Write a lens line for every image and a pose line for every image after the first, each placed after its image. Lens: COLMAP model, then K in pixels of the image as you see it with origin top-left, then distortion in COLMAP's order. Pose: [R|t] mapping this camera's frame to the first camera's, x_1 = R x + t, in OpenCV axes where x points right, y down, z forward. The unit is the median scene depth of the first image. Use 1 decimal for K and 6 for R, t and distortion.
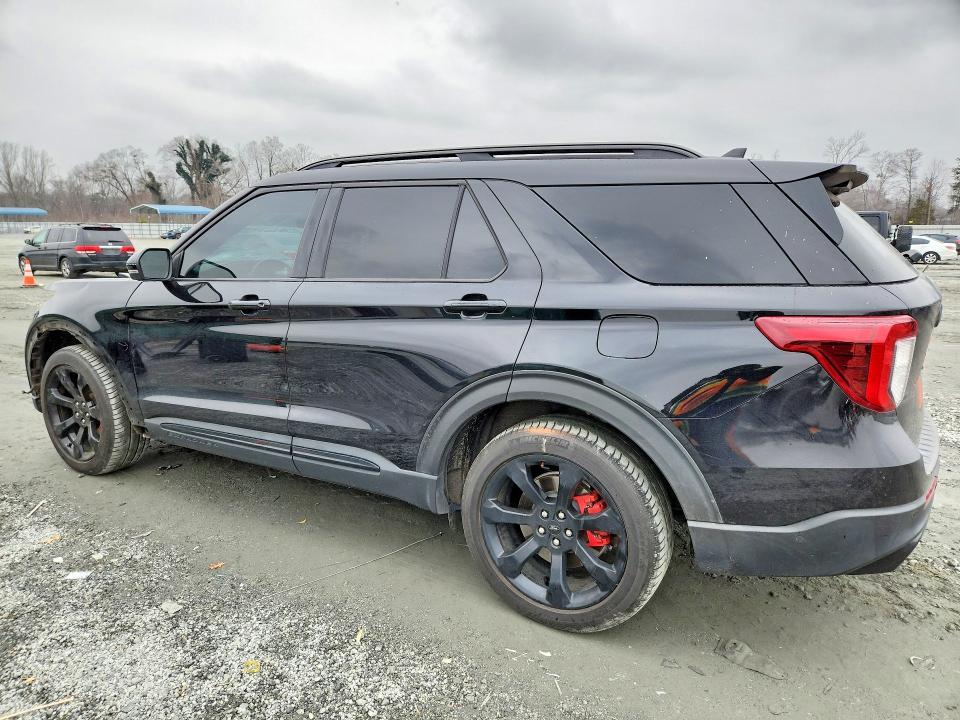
lens RADIAL K [[750.7, 0, 480.0], [0, 750.7, 360.0], [0, 0, 1]] dist [0.027228, -0.013475]
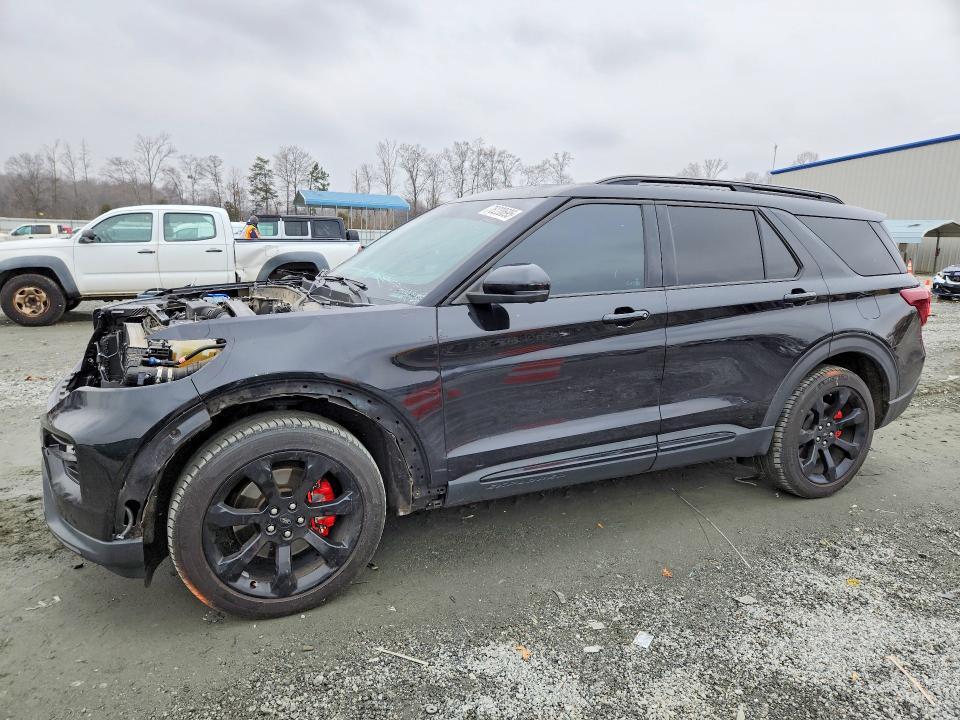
lens RADIAL K [[750.7, 0, 480.0], [0, 750.7, 360.0], [0, 0, 1]] dist [0.027228, -0.013475]
pose [[0.461593, -0.138988, 0.876136, -1.320408], [0.129576, 0.987621, 0.088406, -0.134469], [-0.877577, 0.072719, 0.473888, 0.722117]]
